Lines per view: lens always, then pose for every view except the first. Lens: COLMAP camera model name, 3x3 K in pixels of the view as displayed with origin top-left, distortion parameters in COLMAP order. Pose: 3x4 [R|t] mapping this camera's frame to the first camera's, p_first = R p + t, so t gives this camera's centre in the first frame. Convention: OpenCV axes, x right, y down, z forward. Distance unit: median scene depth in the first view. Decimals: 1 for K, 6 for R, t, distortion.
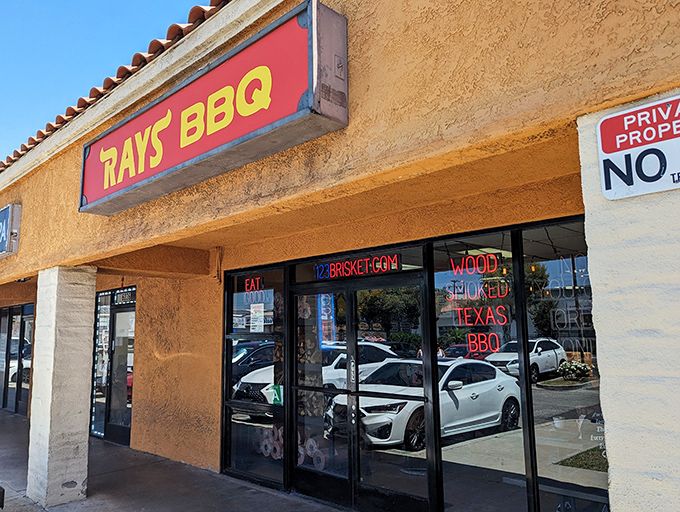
lens RADIAL K [[533.8, 0, 340.3], [0, 533.8, 264.0], [0, 0, 1]] dist [0.043816, -0.001177]
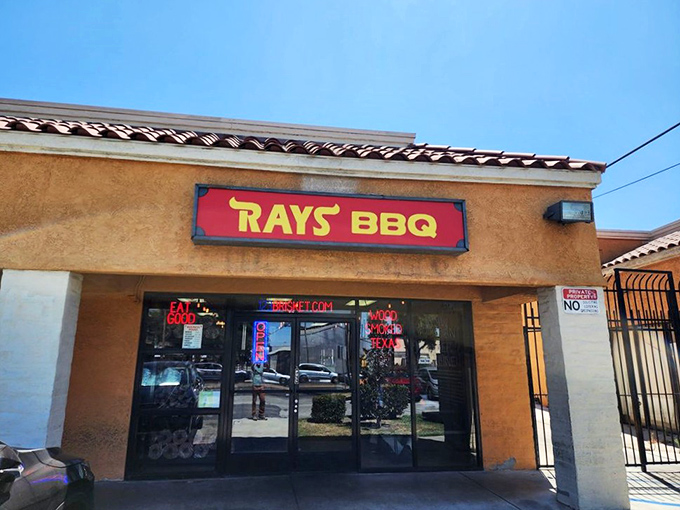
lens RADIAL K [[467.2, 0, 340.0], [0, 467.2, 255.0], [0, 0, 1]] dist [0.041976, 0.000009]
pose [[0.616812, 0.190658, 0.763670, -1.602850], [-0.118825, 0.981656, -0.149106, 0.079323], [-0.778090, 0.001227, 0.628152, 0.143549]]
